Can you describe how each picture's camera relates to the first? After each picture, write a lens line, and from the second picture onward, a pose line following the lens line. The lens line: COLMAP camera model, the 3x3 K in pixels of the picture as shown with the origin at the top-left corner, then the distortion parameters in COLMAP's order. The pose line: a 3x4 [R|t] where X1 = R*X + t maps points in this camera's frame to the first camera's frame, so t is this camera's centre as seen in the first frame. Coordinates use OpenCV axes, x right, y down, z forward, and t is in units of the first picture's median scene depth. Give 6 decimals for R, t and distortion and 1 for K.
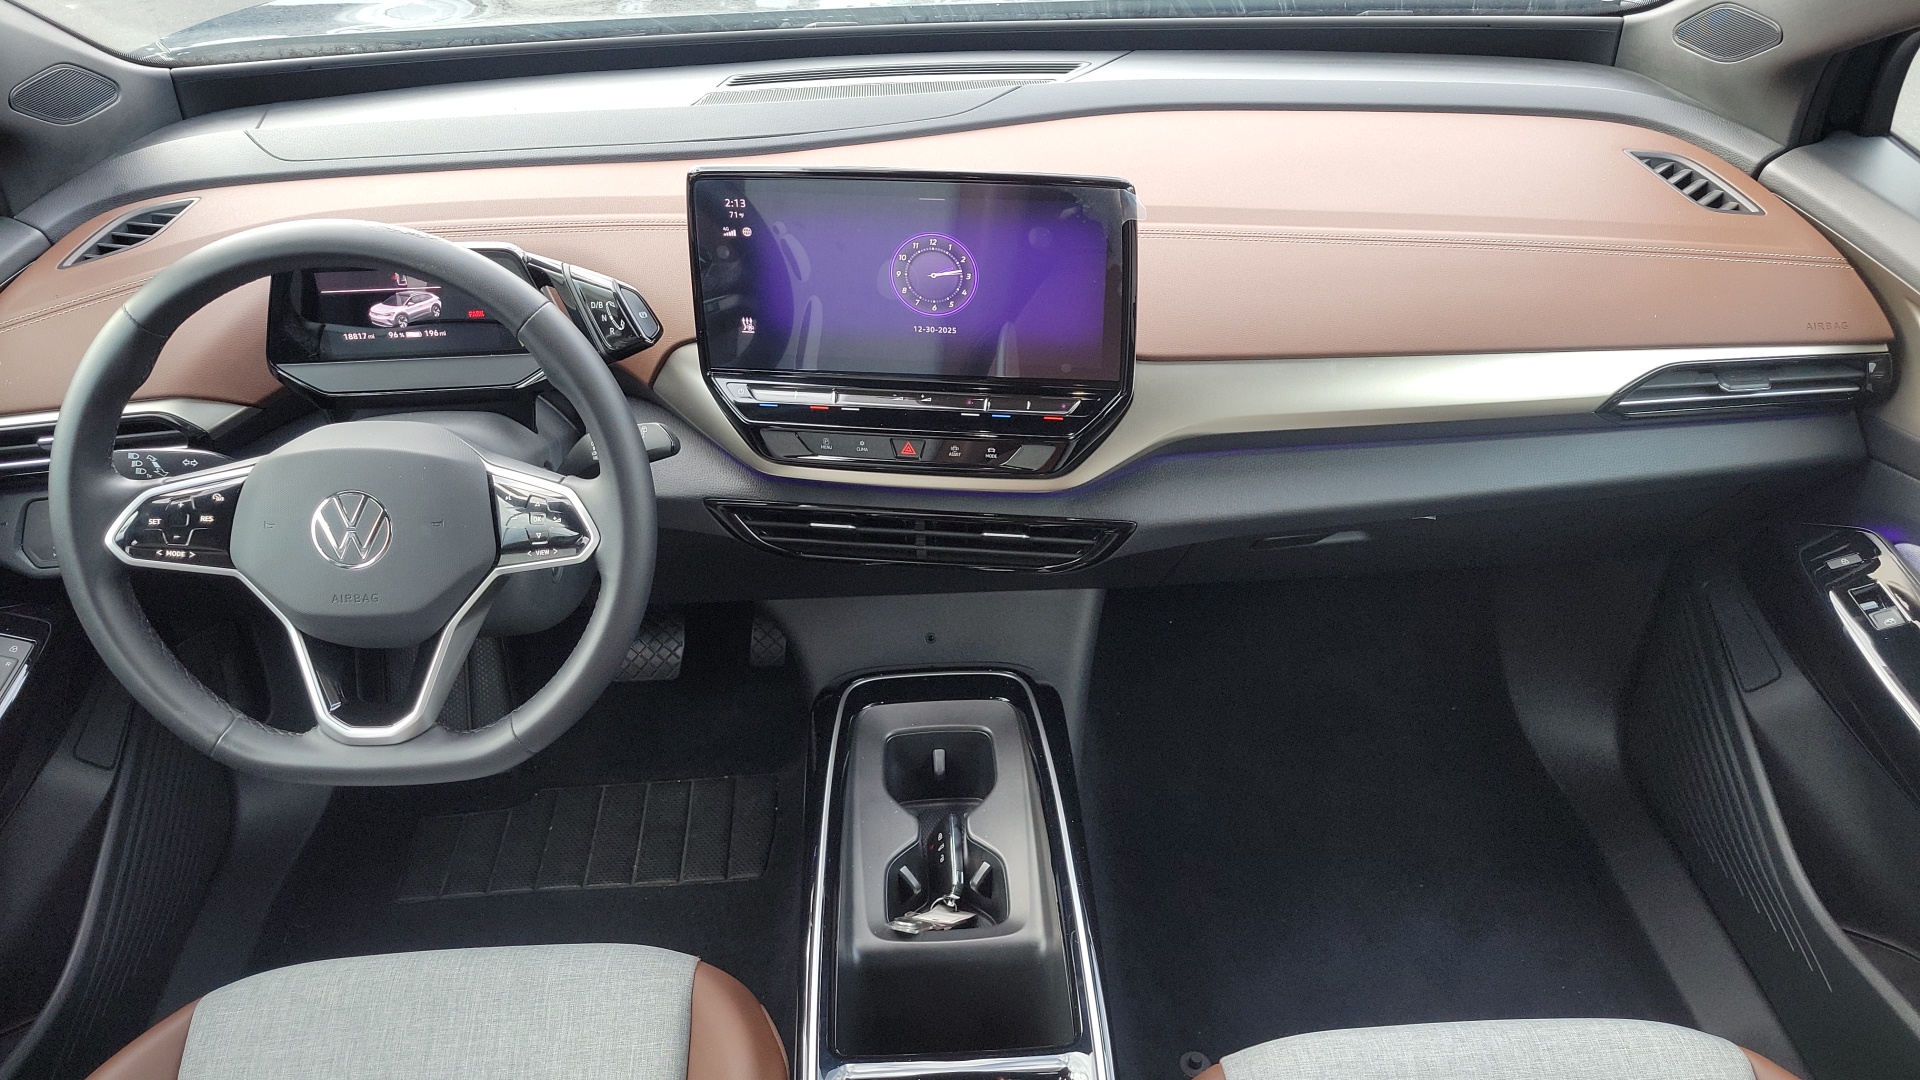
lens RADIAL K [[1462.2, 0, 960.0], [0, 1462.2, 540.0], [0, 0, 1]] dist [0.047314, -0.005345]
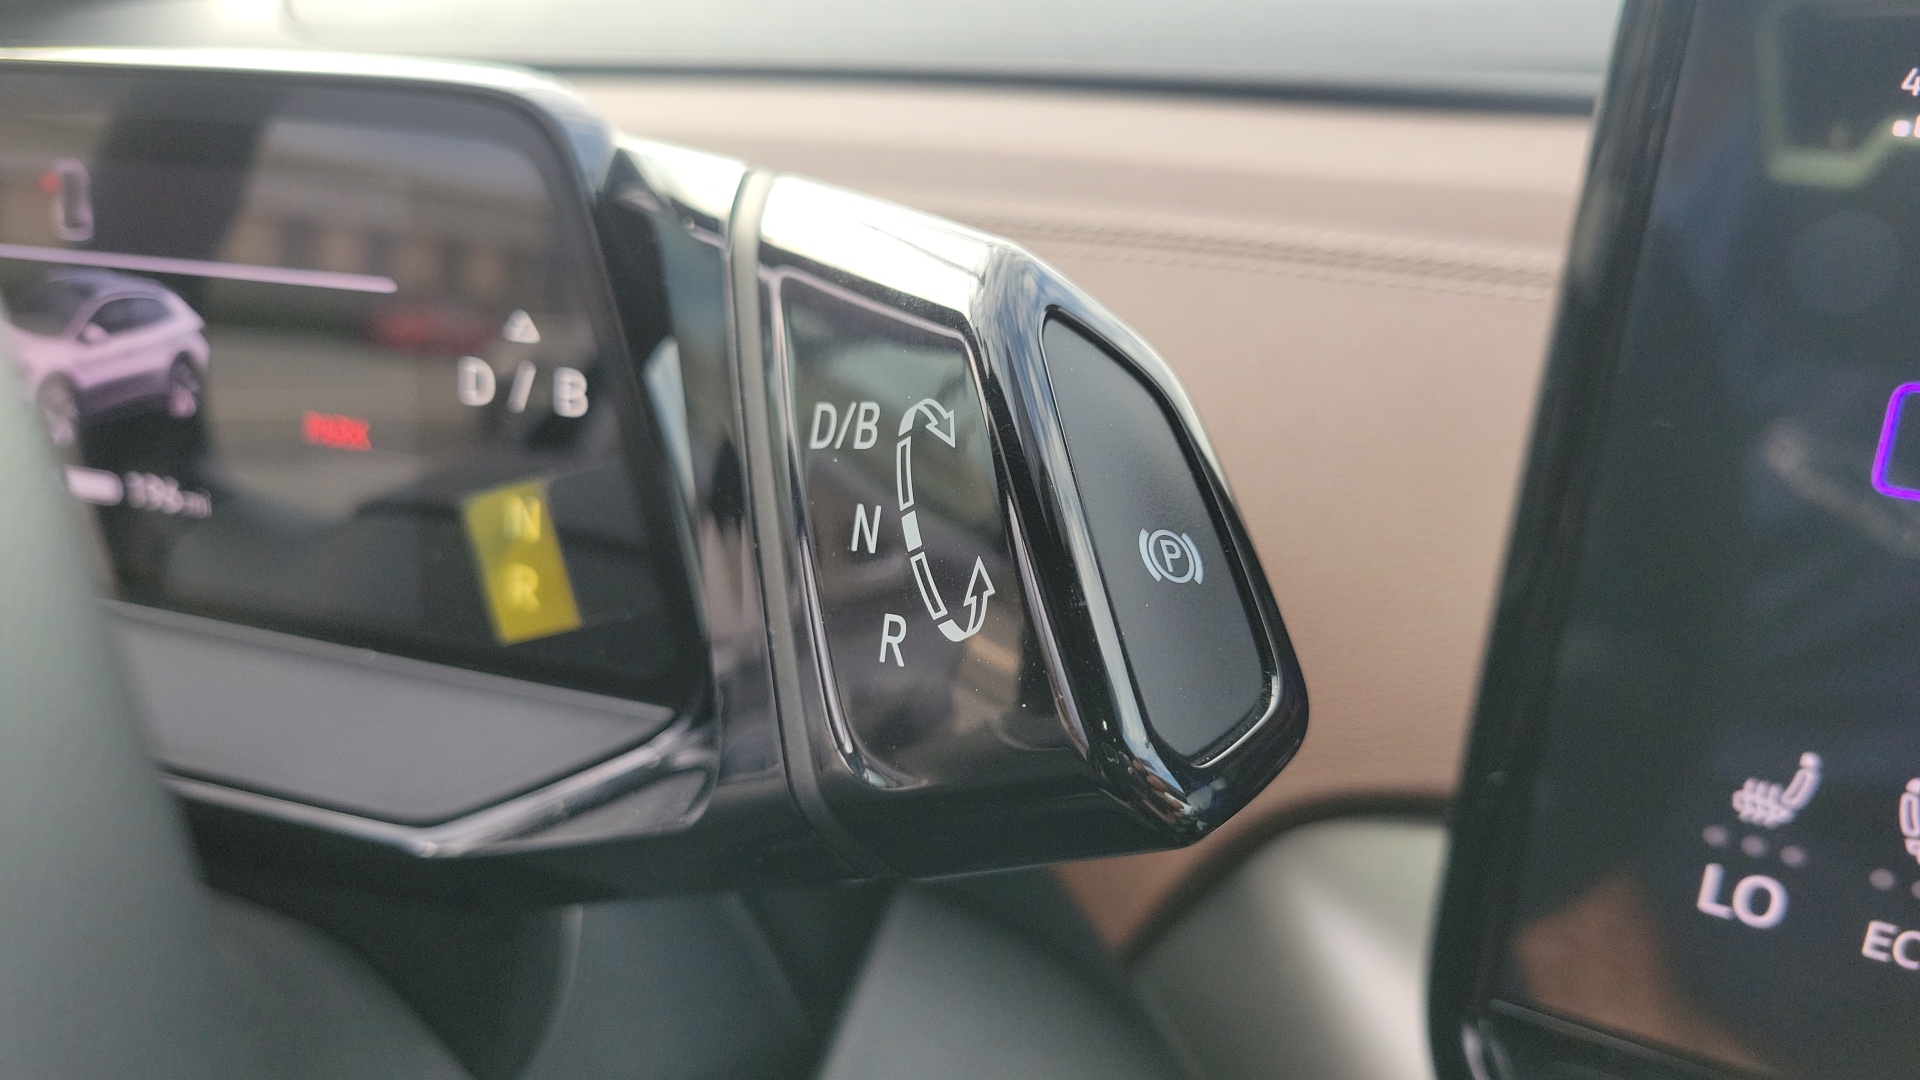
lens RADIAL K [[1570.5, 0, 960.0], [0, 1570.5, 540.0], [0, 0, 1]] dist [-0.003904, -0.004947]
pose [[0.918978, 0.175226, -0.353236, -0.177957], [-0.257310, 0.945302, -0.200490, -0.119442], [0.298784, 0.275137, 0.913799, 0.836082]]
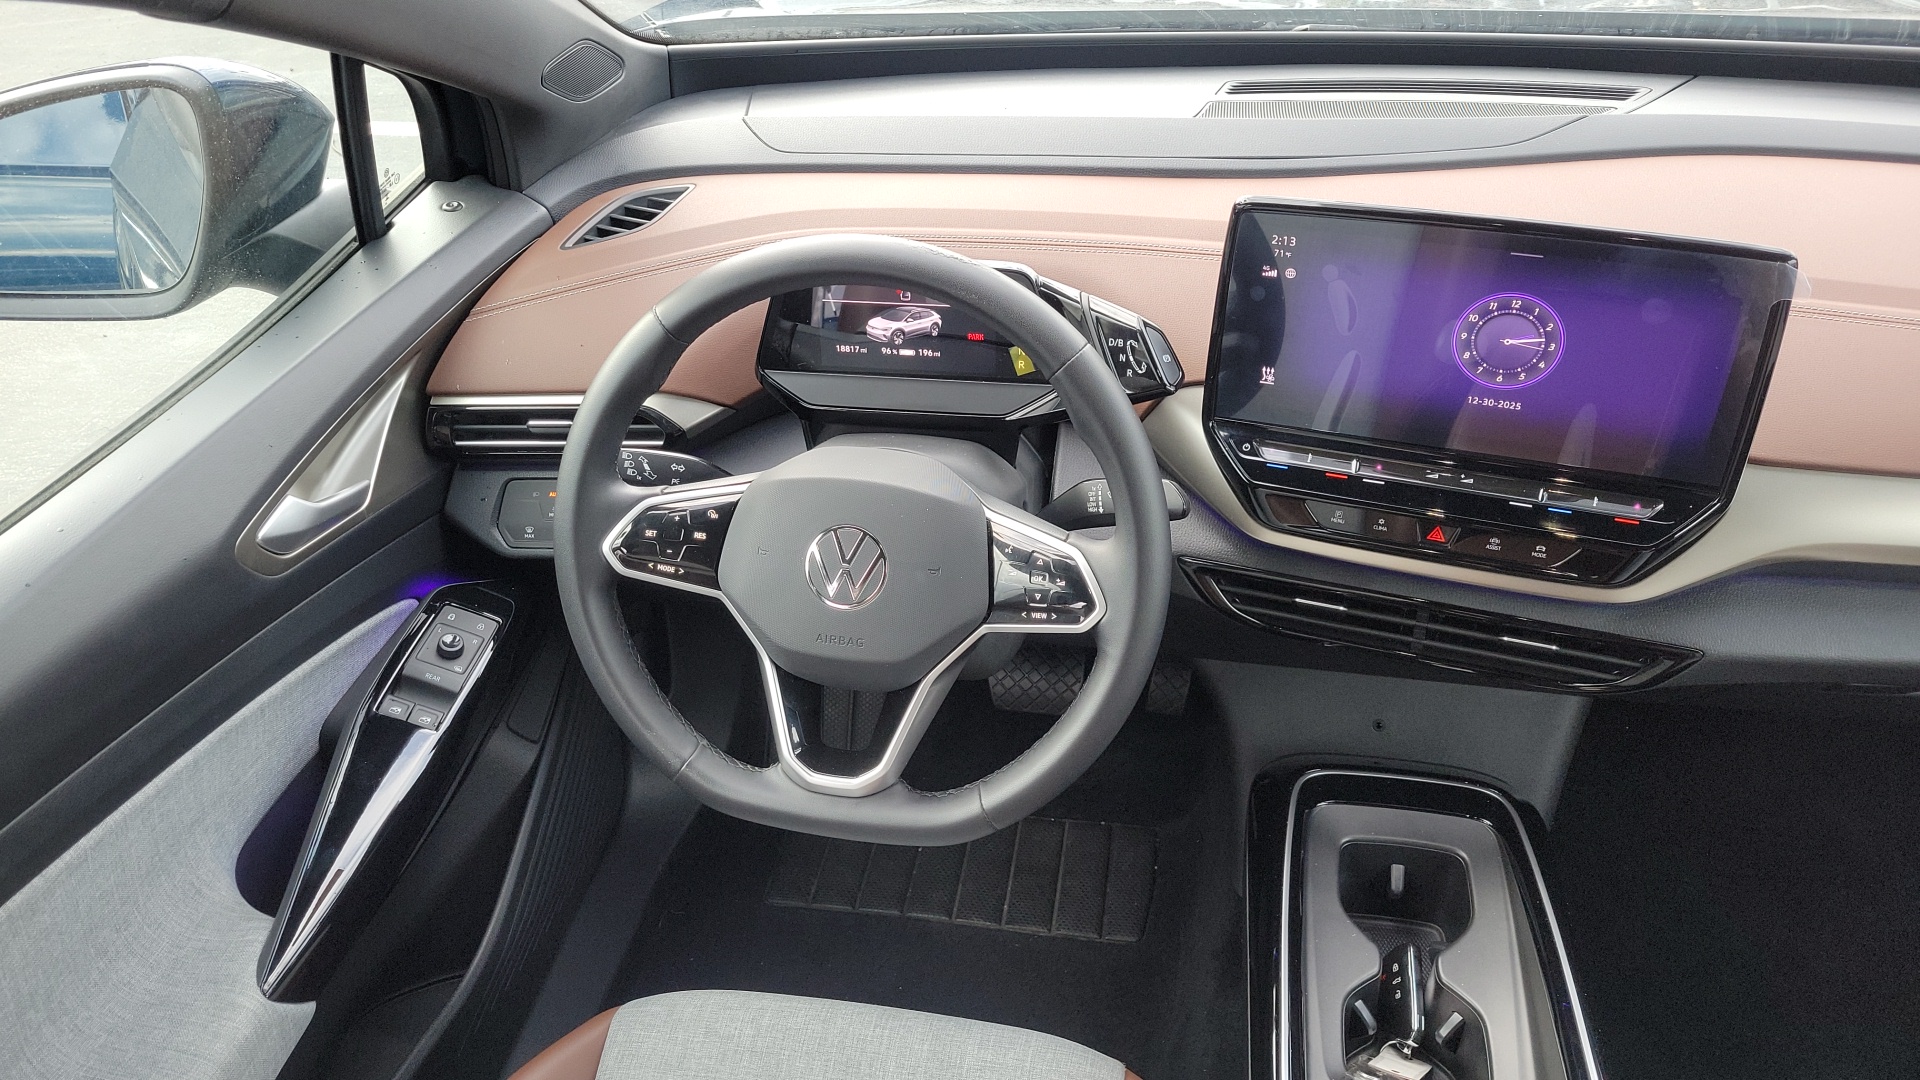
lens RADIAL K [[1462.2, 0, 960.0], [0, 1462.2, 540.0], [0, 0, 1]] dist [0.047314, -0.005345]
pose [[0.975649, 0.120108, -0.183529, -0.153751], [-0.117609, 0.992758, 0.024477, -0.048130], [0.185140, -0.002296, 0.982709, 0.094626]]
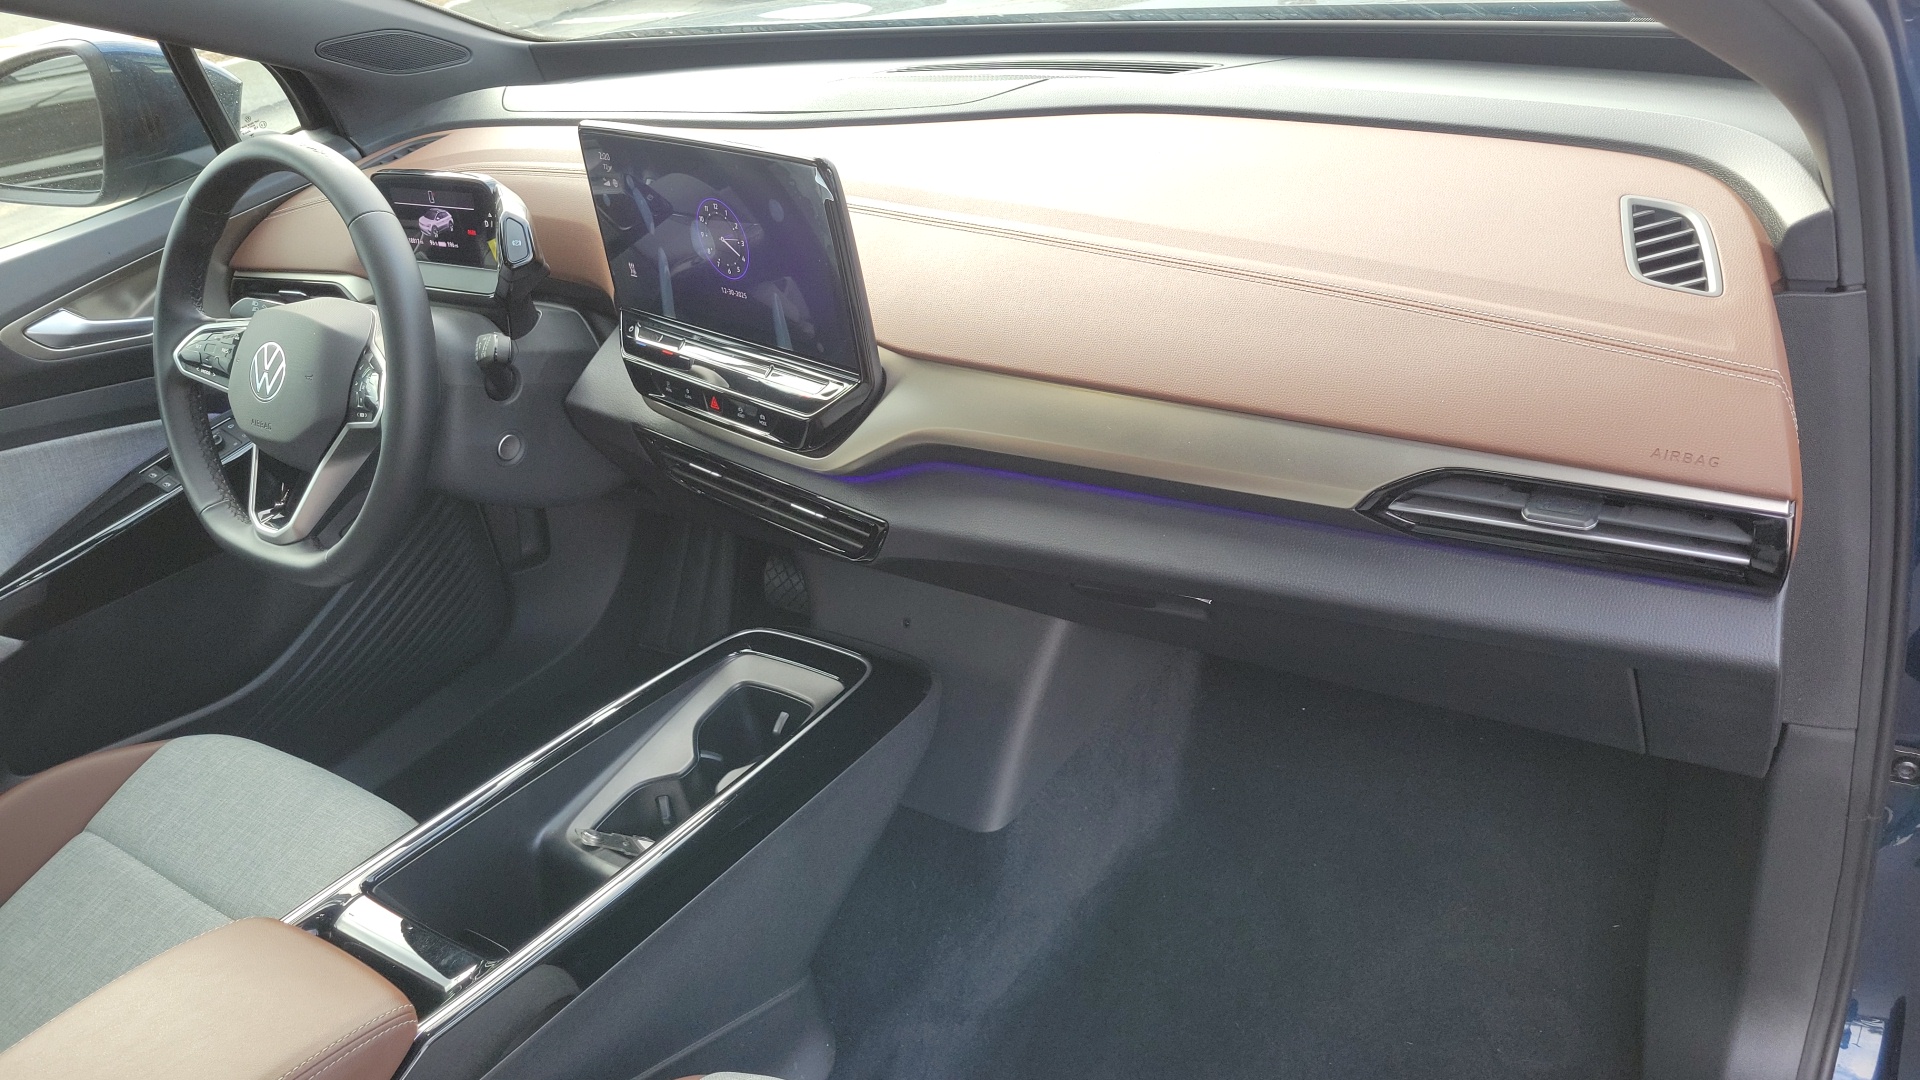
lens RADIAL K [[1462.2, 0, 960.0], [0, 1462.2, 540.0], [0, 0, 1]] dist [0.047314, -0.005345]
pose [[0.795383, 0.222294, -0.563872, 0.732861], [-0.233275, 0.970926, 0.053714, -0.065950], [0.559419, 0.088814, 0.824113, 0.242501]]
